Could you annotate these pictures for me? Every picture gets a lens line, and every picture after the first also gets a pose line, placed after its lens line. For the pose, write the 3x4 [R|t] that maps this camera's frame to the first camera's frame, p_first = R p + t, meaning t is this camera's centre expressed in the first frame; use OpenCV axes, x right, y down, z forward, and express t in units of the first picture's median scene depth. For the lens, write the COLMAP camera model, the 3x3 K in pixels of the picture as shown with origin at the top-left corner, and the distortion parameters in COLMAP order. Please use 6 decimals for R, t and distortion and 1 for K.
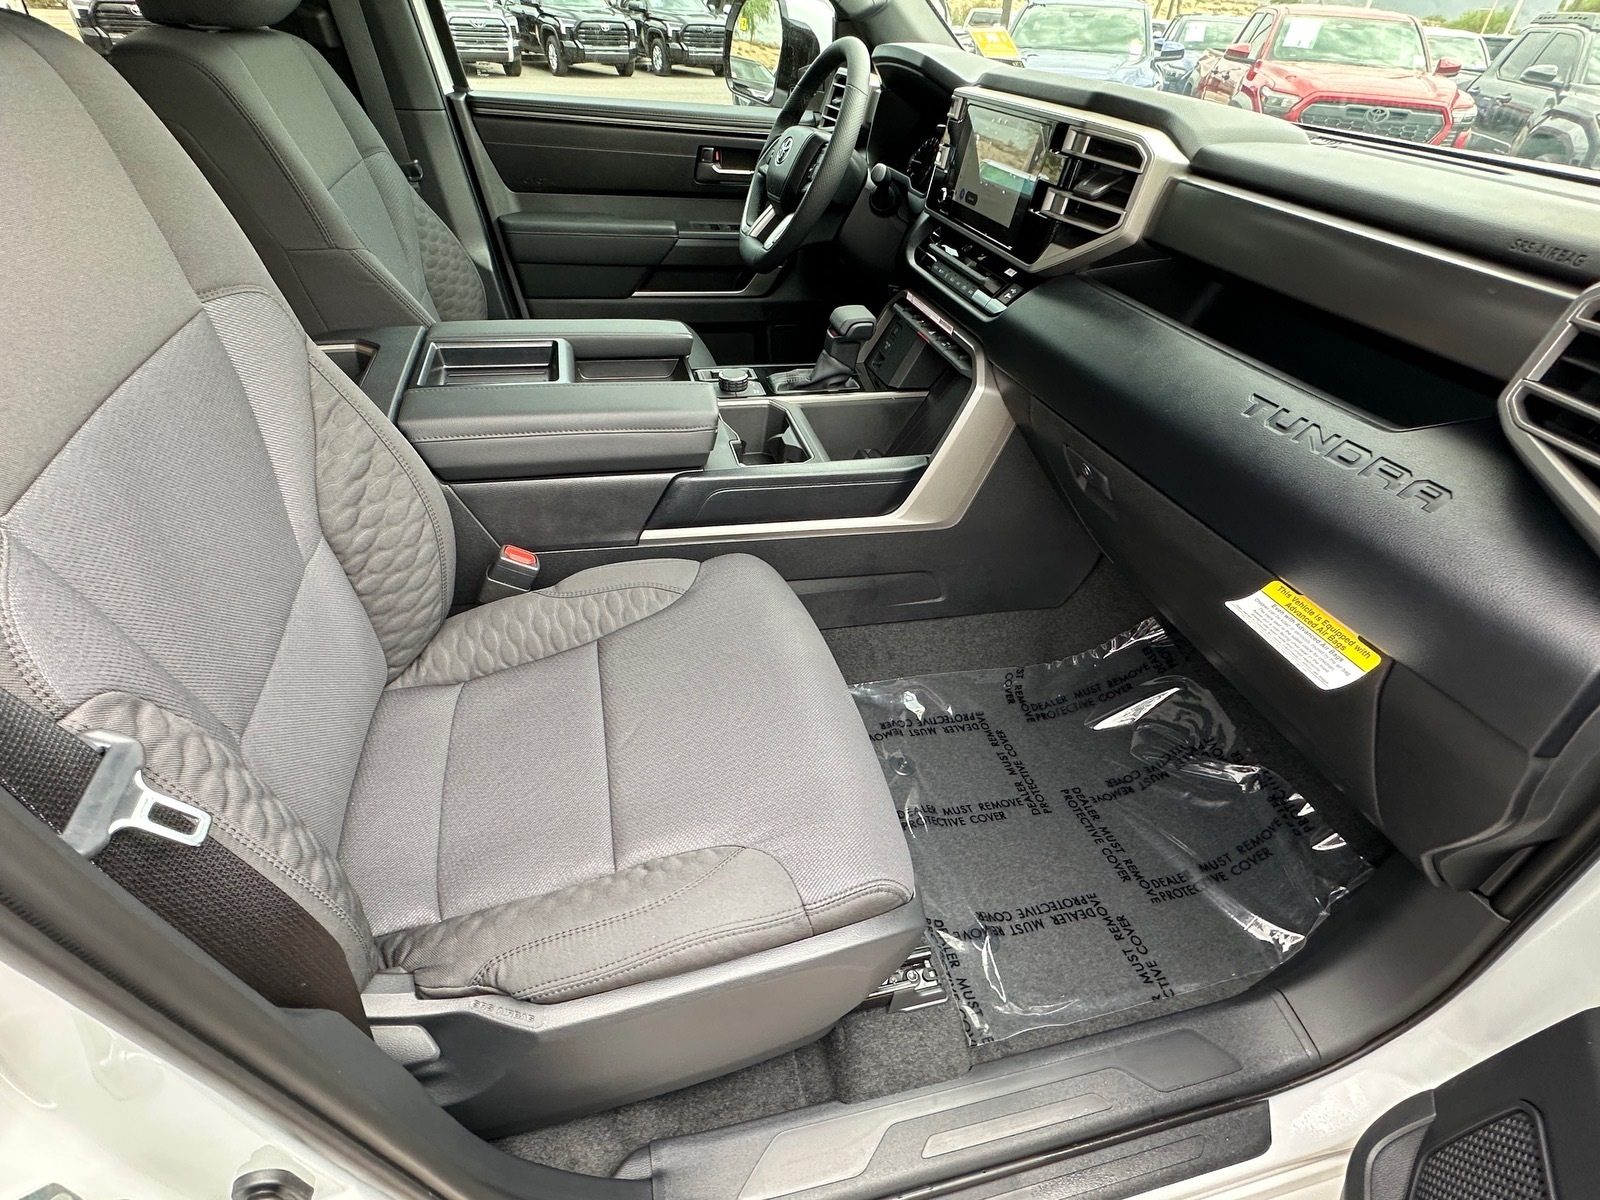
lens RADIAL K [[775.8, 0, 791.3], [0, 775.8, 599.5], [0, 0, 1]] dist [-0.006805, 0.002628]
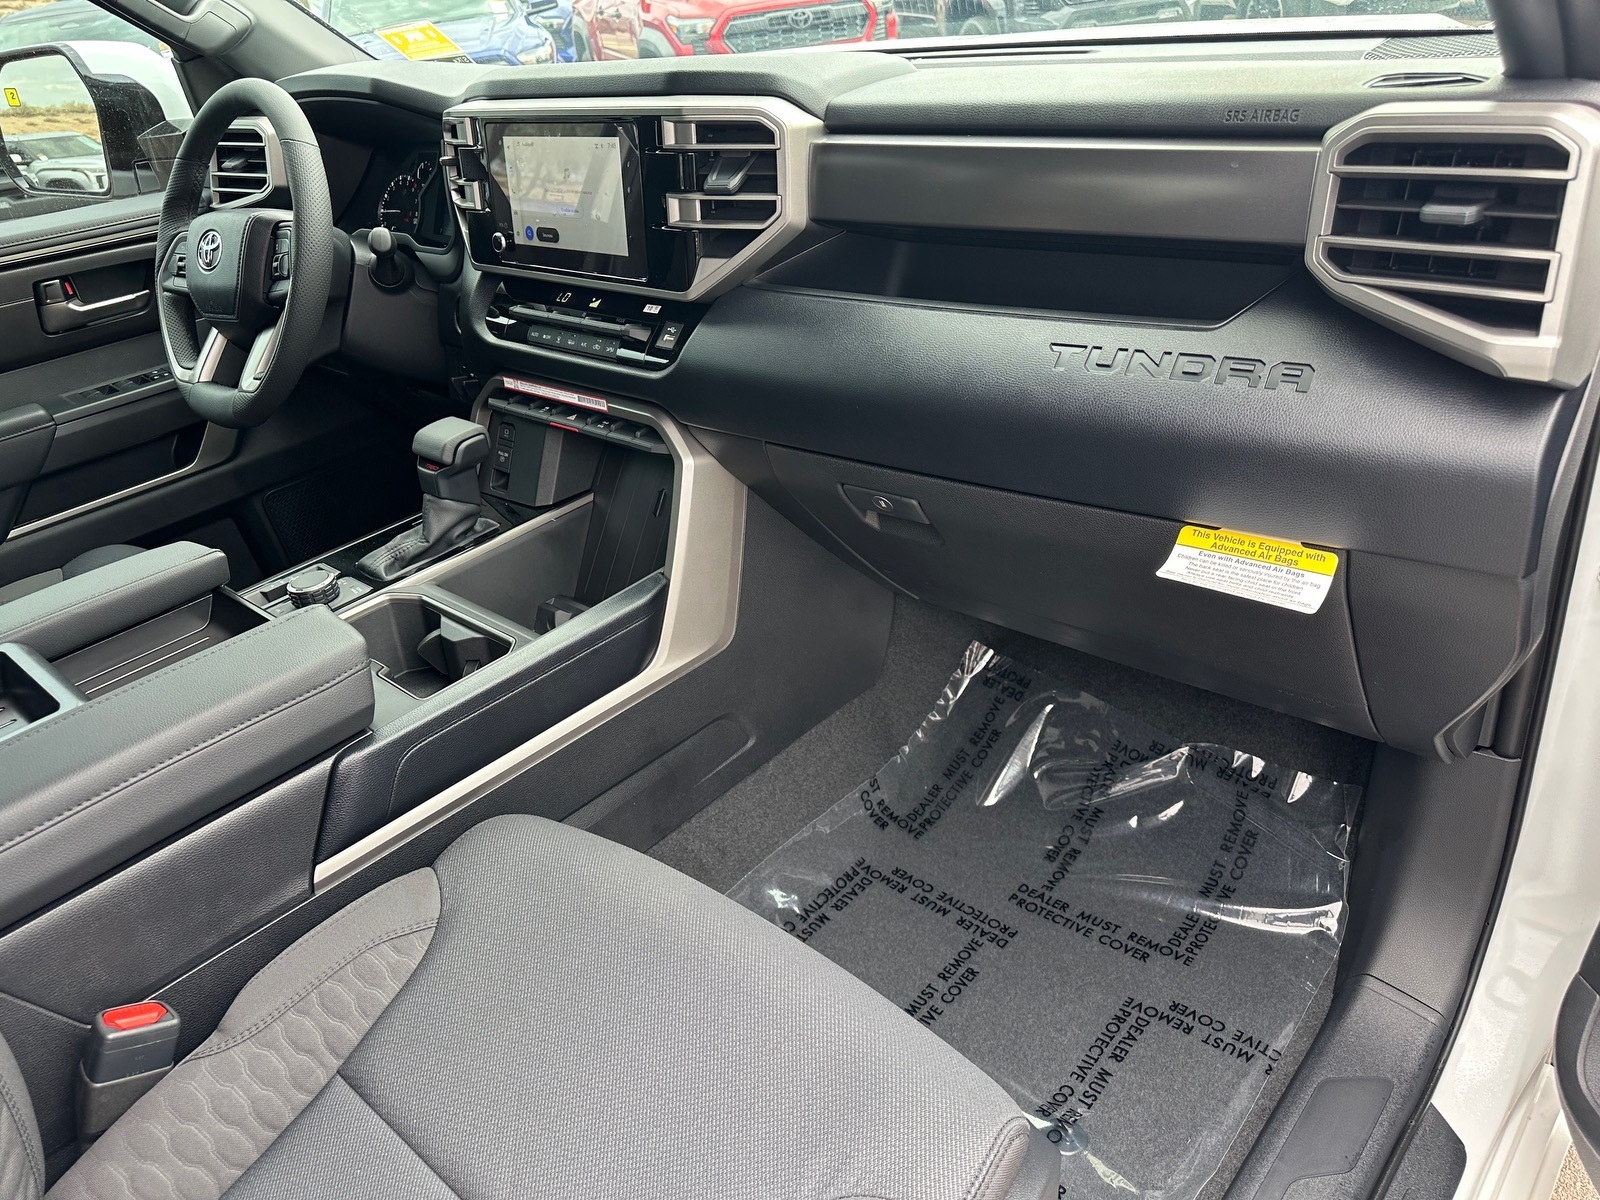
lens RADIAL K [[1128.7, 0, 800.0], [0, 1128.7, 600.0], [0, 0, 1]] dist [0.093916, -0.149525]
pose [[0.813306, -0.406805, 0.415984, -0.170003], [0.464402, 0.884585, -0.042904, -0.059829], [-0.350520, 0.228078, 0.908359, 0.018053]]
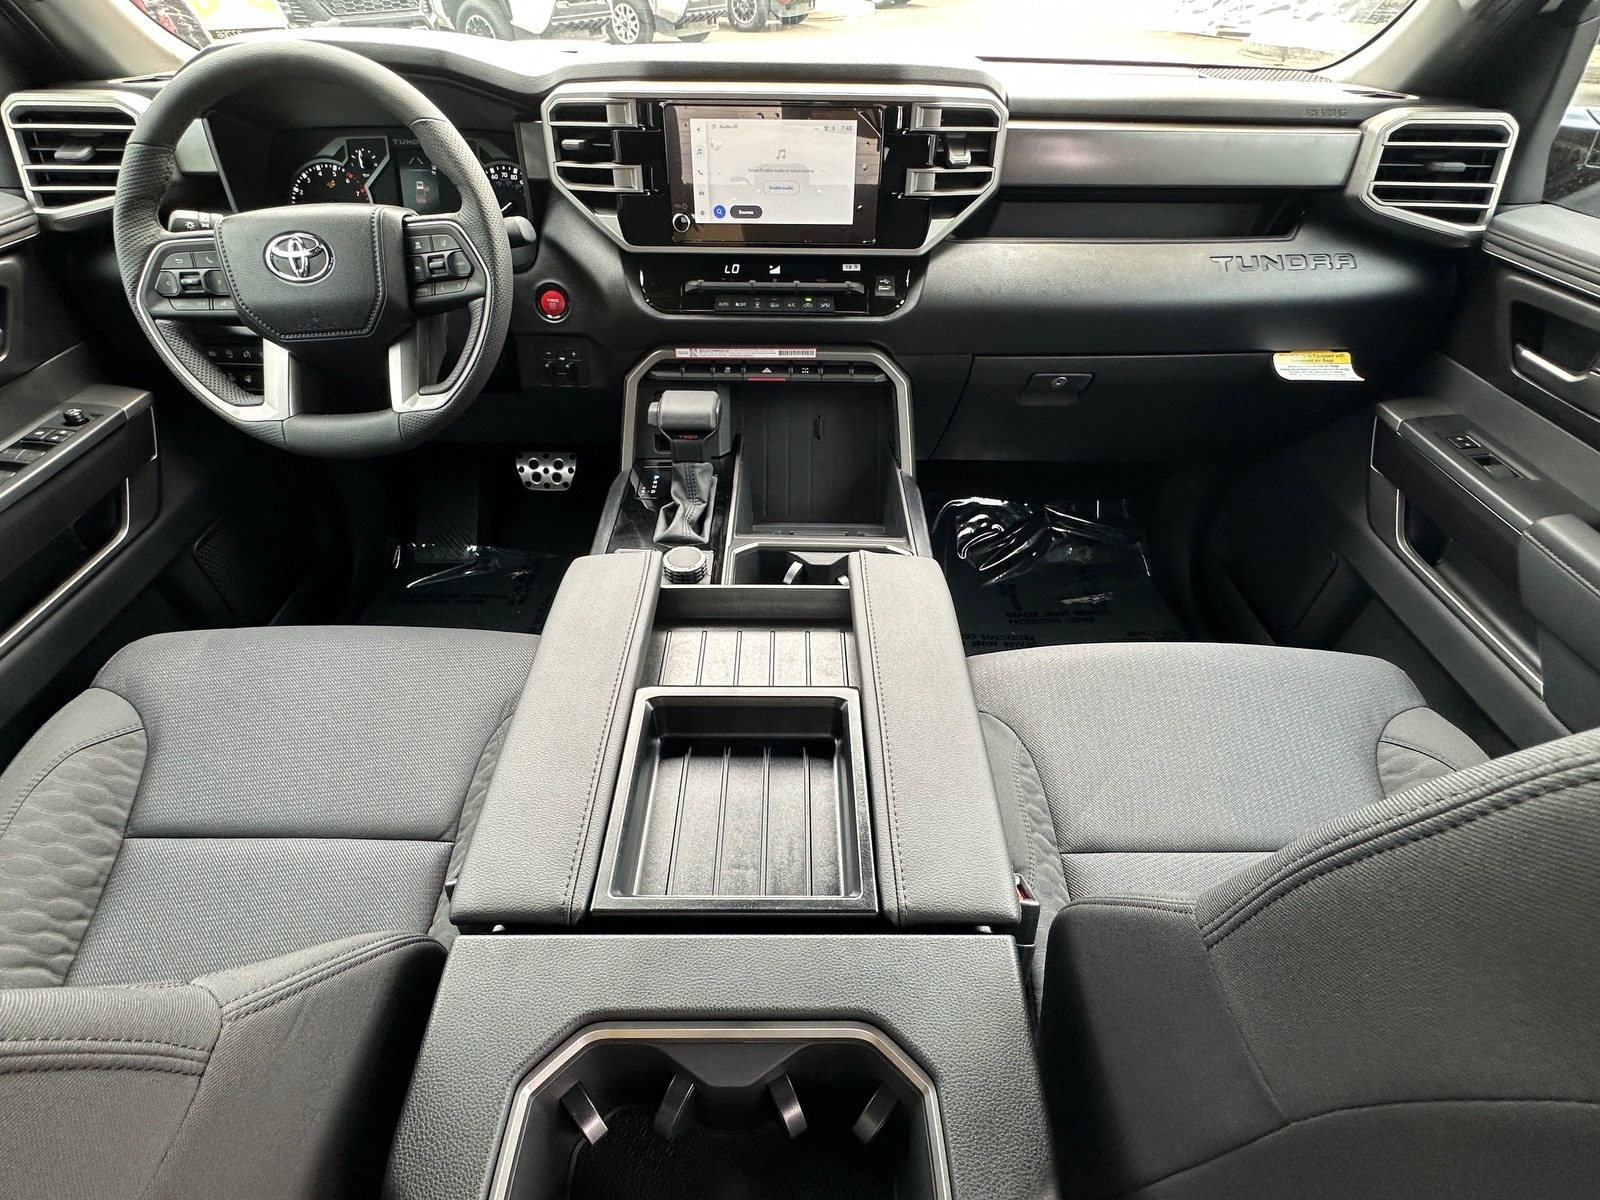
lens RADIAL K [[775.8, 0, 791.3], [0, 775.8, 599.5], [0, 0, 1]] dist [-0.006805, 0.002628]
pose [[0.232721, -0.672190, 0.702852, -0.657331], [0.588154, 0.672835, 0.448739, -0.611893], [-0.774542, 0.308955, 0.551934, 0.660193]]
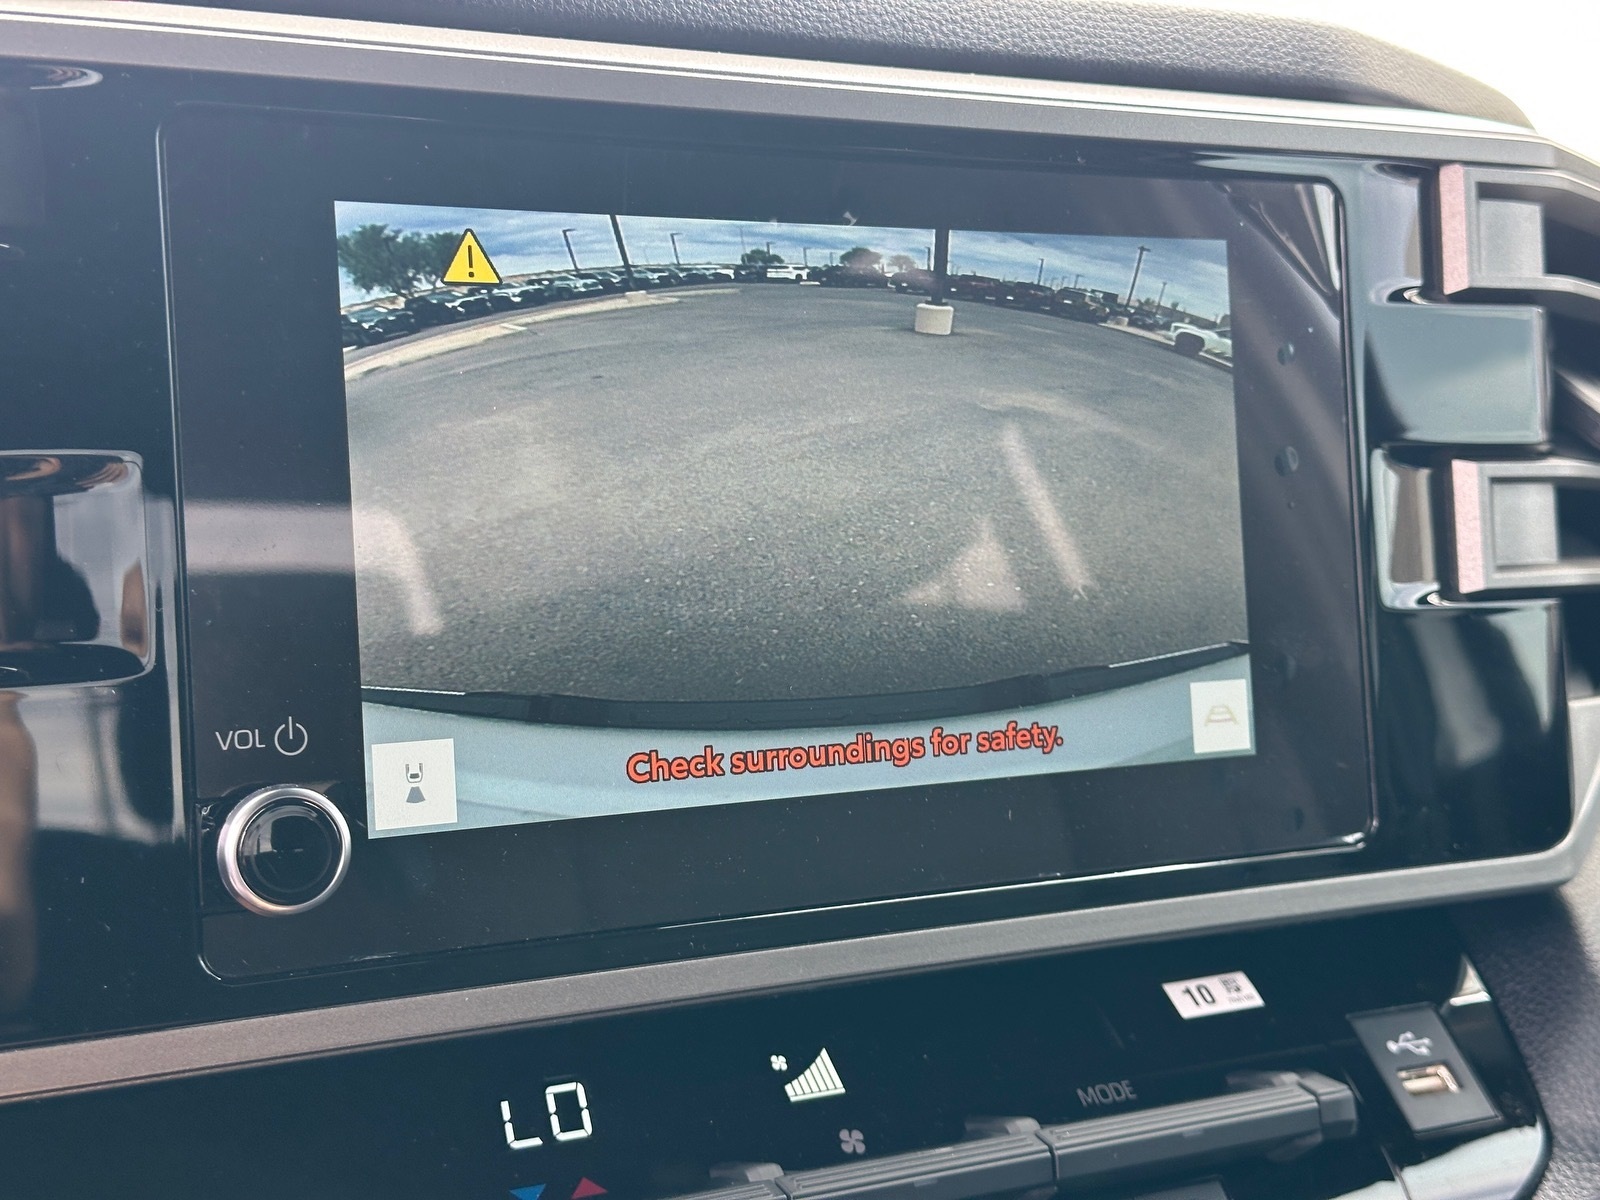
lens RADIAL K [[2282.1, 0, 800.0], [0, 2282.1, 600.0], [0, 0, 1]] dist [0.110357, 0.004955]
pose [[-0.261585, -0.161416, 0.951587, -0.127729], [0.561951, 0.776108, 0.286126, -0.662933], [-0.784720, 0.609591, -0.112310, 1.063945]]
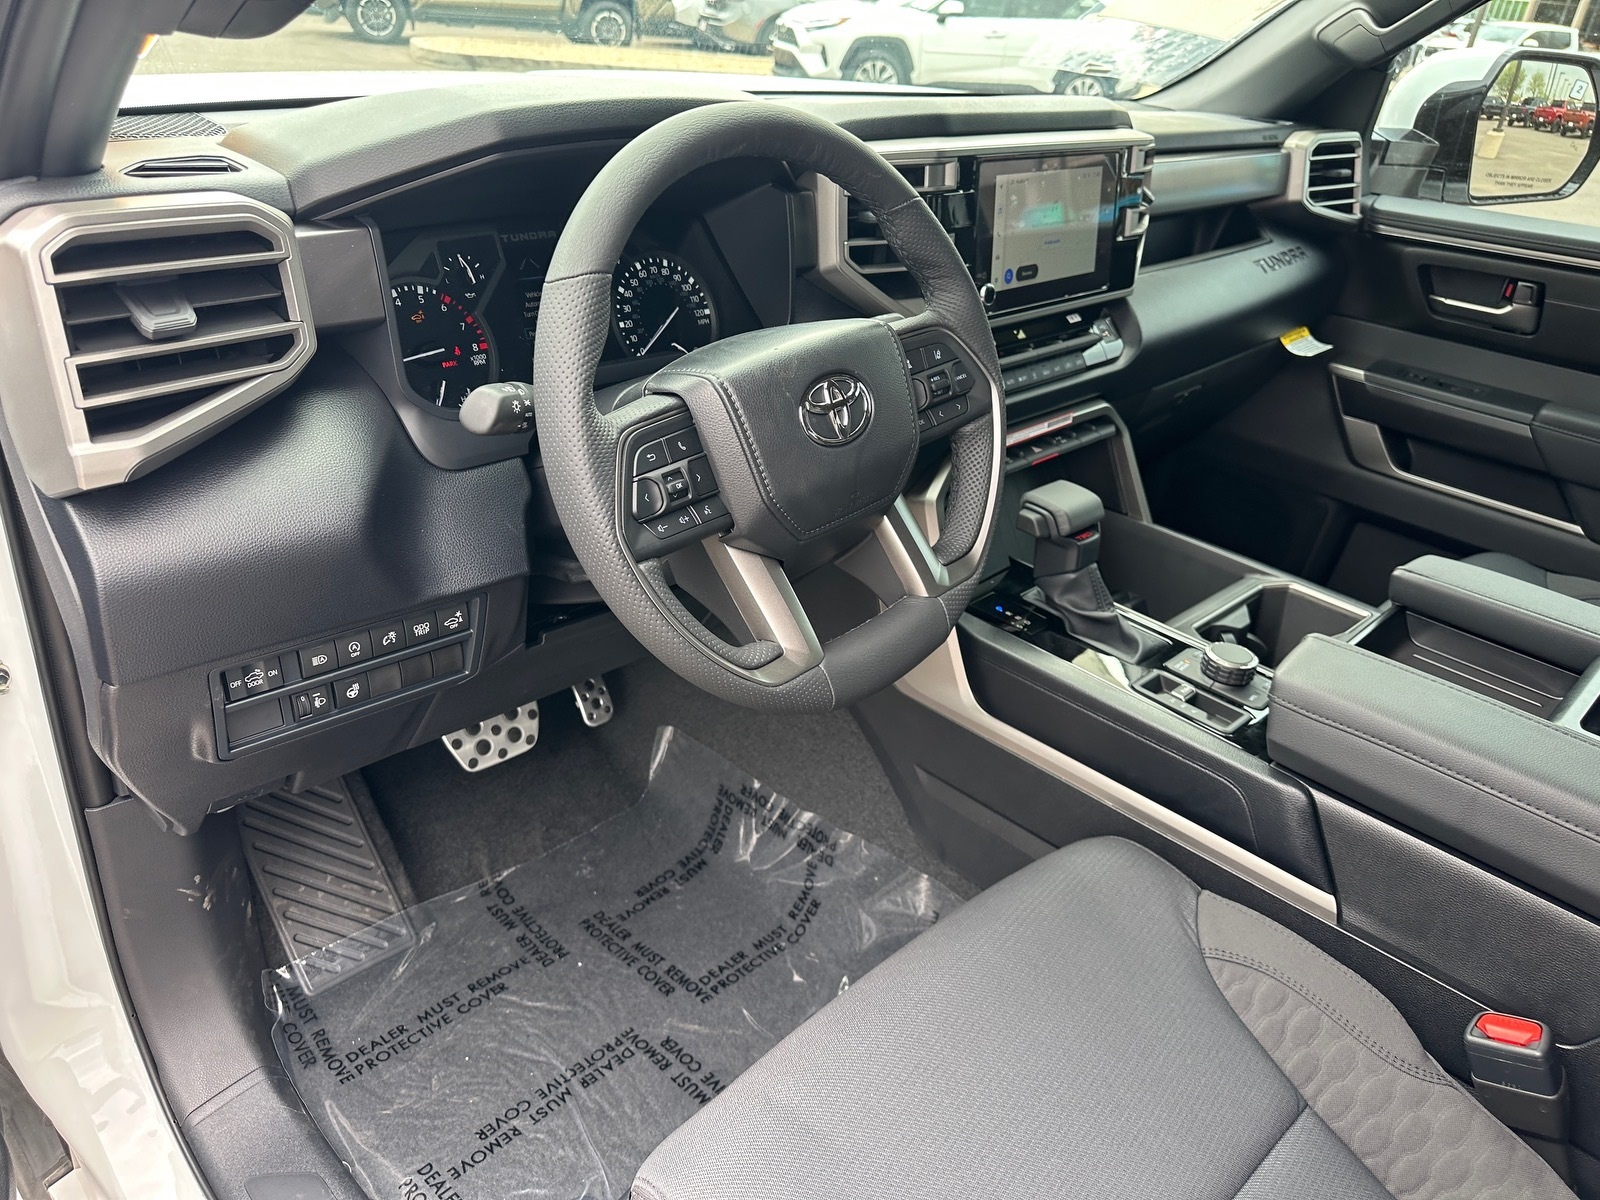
lens RADIAL K [[1128.7, 0, 800.0], [0, 1128.7, 600.0], [0, 0, 1]] dist [0.093916, -0.149525]
pose [[-0.512603, -0.494146, 0.702181, -0.572251], [0.427083, 0.562717, 0.707778, -1.237388], [-0.744875, 0.662698, -0.077409, 1.505807]]
